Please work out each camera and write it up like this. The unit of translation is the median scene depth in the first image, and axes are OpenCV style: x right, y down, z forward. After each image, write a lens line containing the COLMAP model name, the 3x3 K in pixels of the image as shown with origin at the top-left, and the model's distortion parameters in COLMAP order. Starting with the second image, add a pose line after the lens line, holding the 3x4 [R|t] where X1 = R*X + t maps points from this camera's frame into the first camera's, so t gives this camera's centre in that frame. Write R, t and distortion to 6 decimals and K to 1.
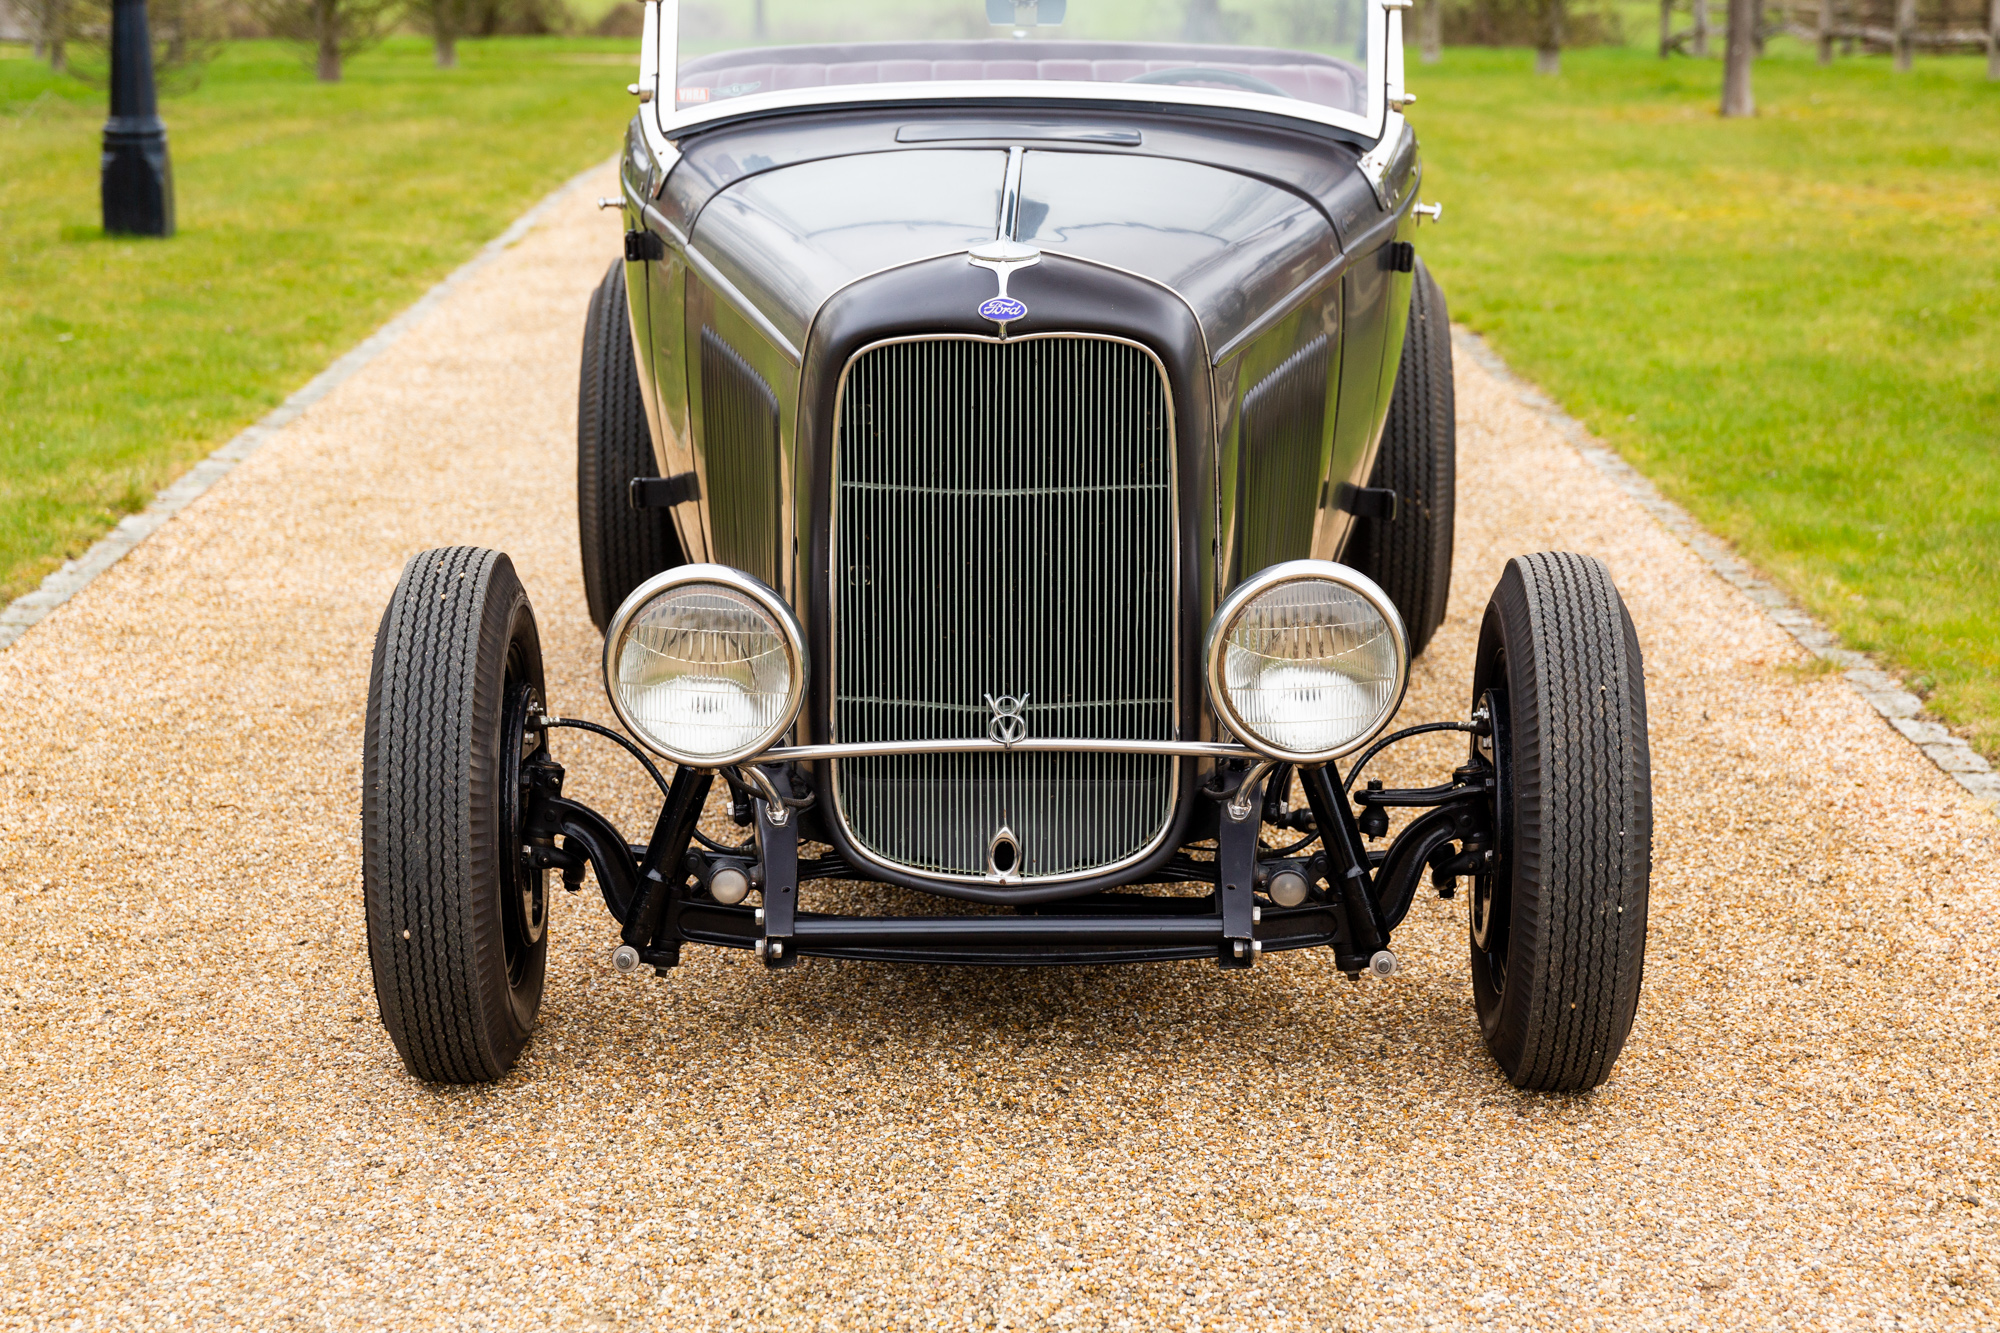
lens RADIAL K [[3678.0, 0, 991.4], [0, 3678.0, 669.7], [0, 0, 1]] dist [-0.018084, 0.000000]
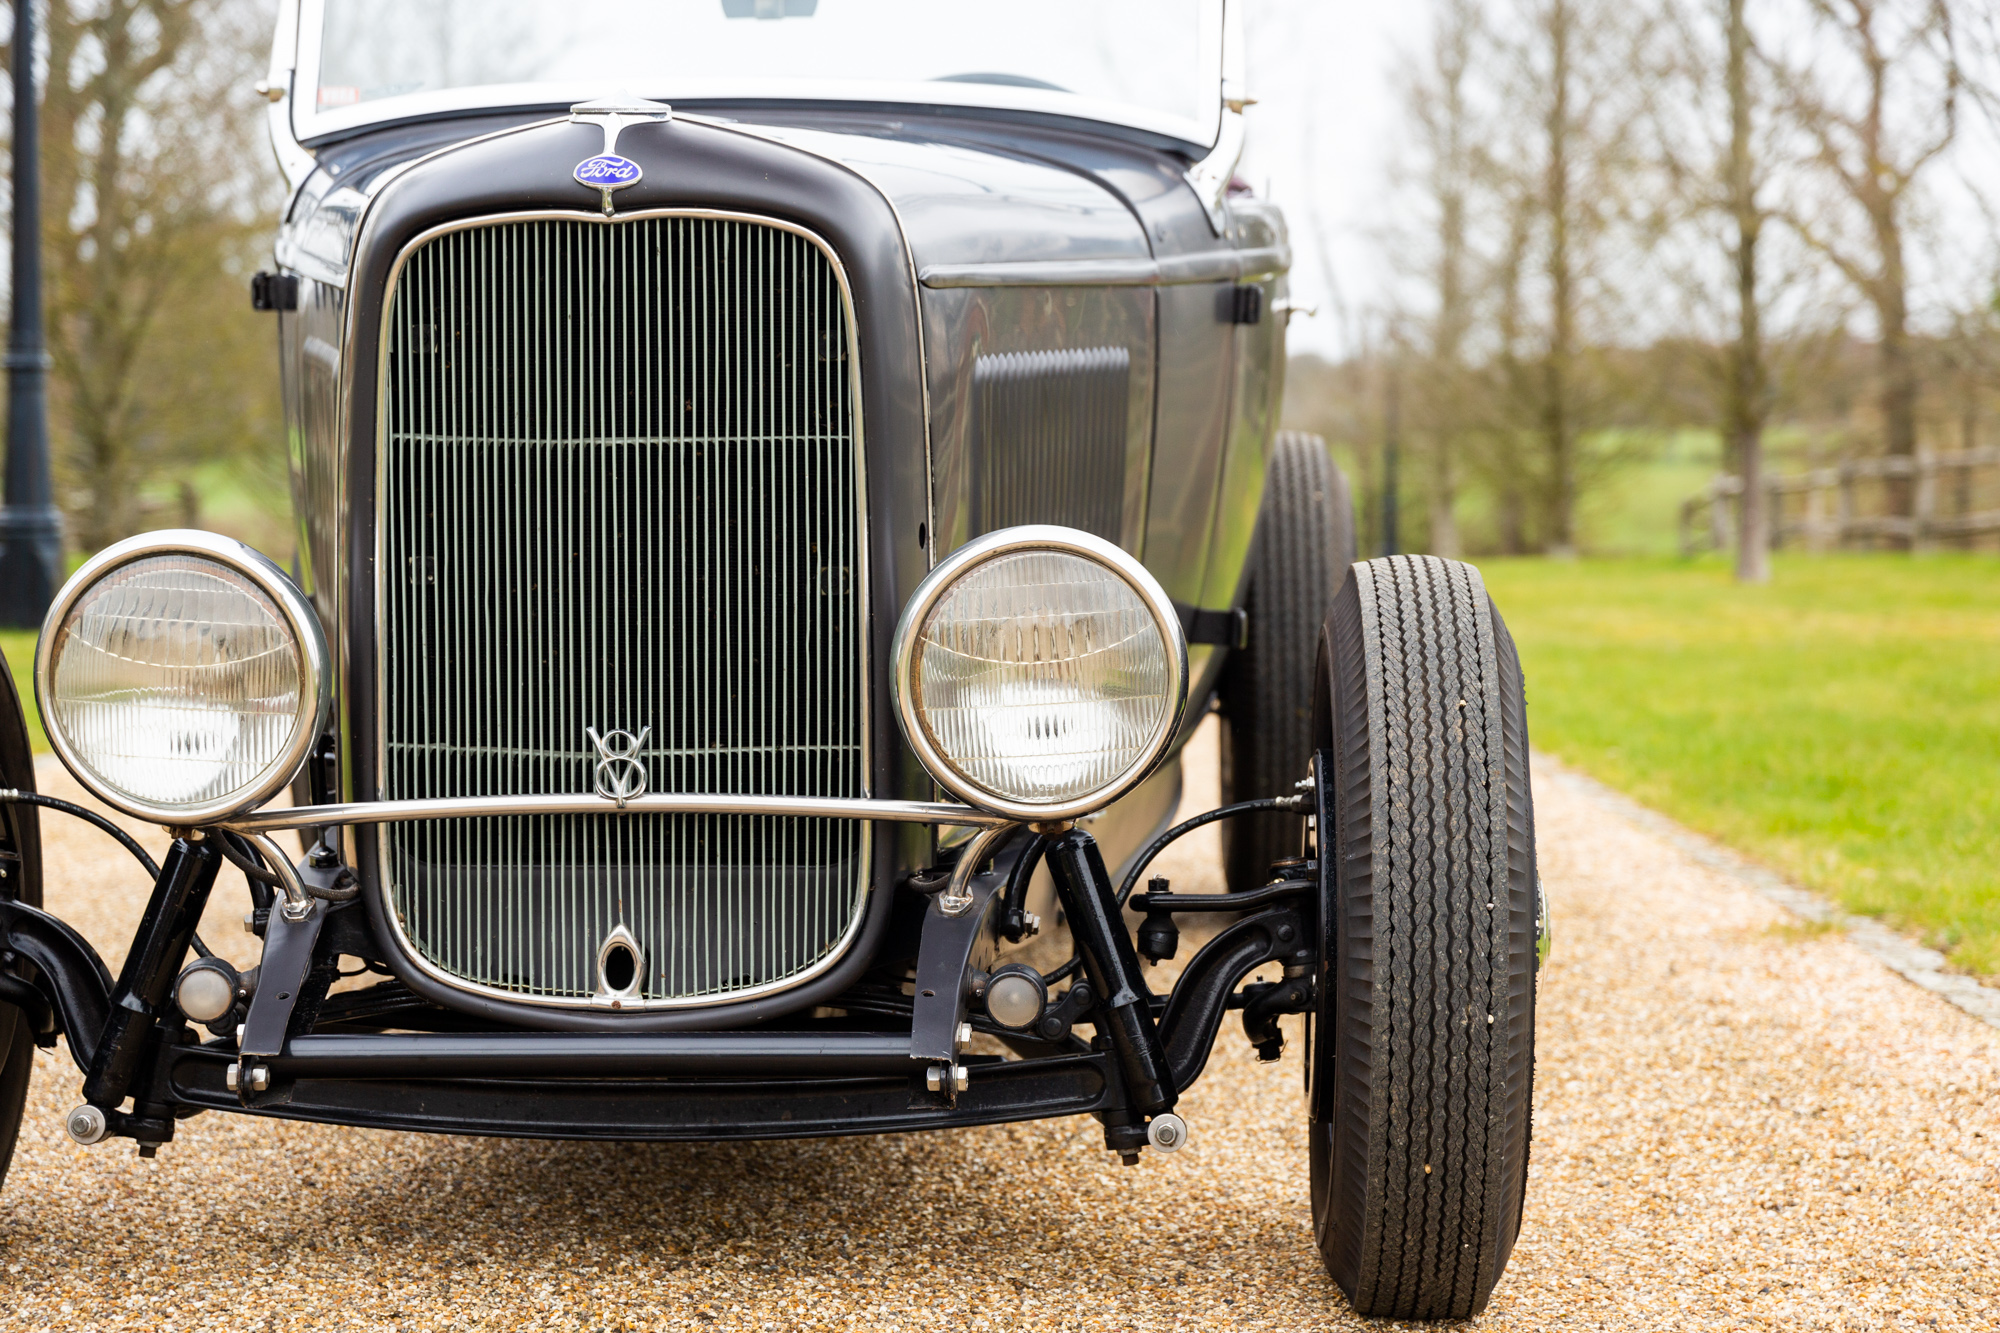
lens RADIAL K [[3658.1, 0, 1006.7], [0, 3658.1, 661.3], [0, 0, 1]] dist [-0.001147, 0.000000]
pose [[0.999976, 0.002113, -0.006532, 0.079727], [-0.003063, 0.988836, -0.148974, 0.094169], [0.006145, 0.148991, 0.988820, 0.296673]]
